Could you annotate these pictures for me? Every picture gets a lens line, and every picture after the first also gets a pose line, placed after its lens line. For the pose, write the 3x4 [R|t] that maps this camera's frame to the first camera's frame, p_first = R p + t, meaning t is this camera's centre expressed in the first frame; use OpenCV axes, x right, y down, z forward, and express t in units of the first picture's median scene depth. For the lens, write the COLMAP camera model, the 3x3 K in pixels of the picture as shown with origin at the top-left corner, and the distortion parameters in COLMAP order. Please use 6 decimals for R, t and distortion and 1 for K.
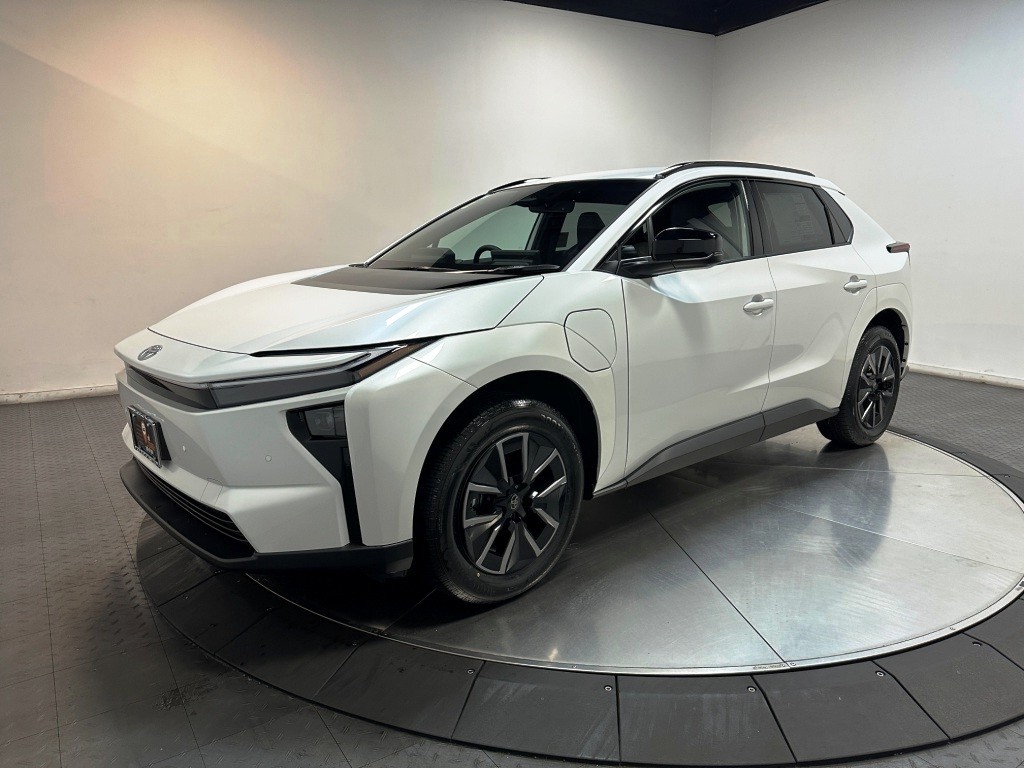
lens RADIAL K [[715.8, 0, 514.3], [0, 715.8, 375.6], [0, 0, 1]] dist [-0.028564, -0.012748]
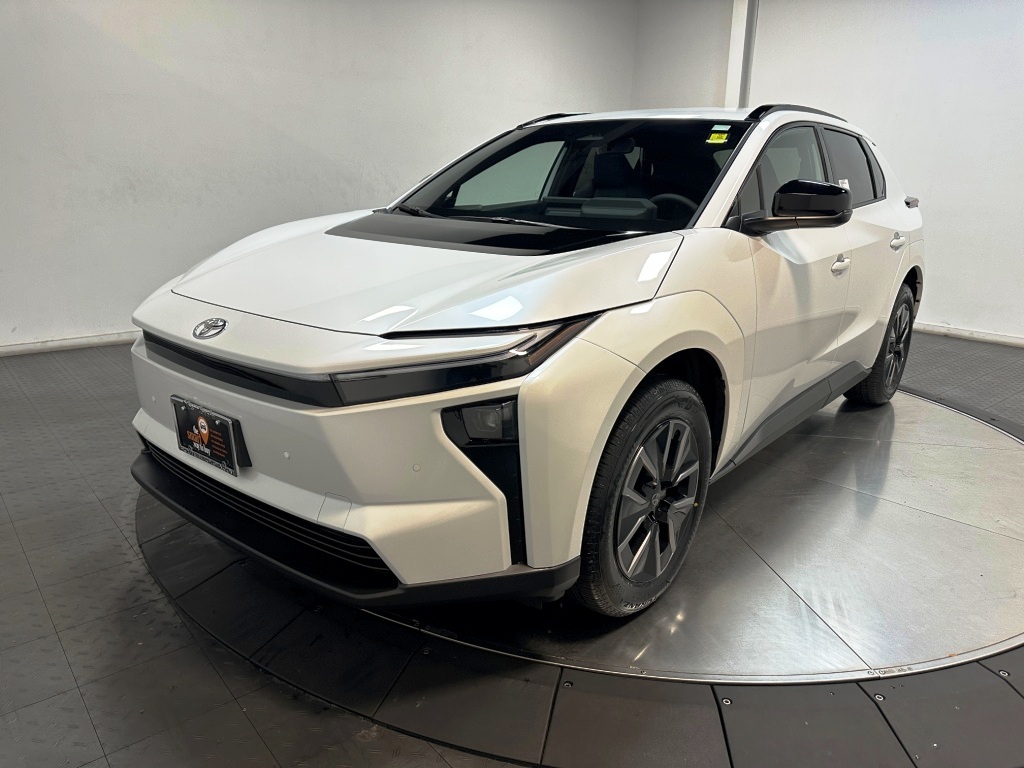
lens RADIAL K [[715.8, 0, 510.2], [0, 715.8, 391.2], [0, 0, 1]] dist [-0.028564, -0.012748]
pose [[0.990729, -0.013770, 0.135156, -0.307623], [-0.000197, 0.994703, 0.102786, -0.045045], [-0.135856, -0.101860, 0.985478, 0.186100]]
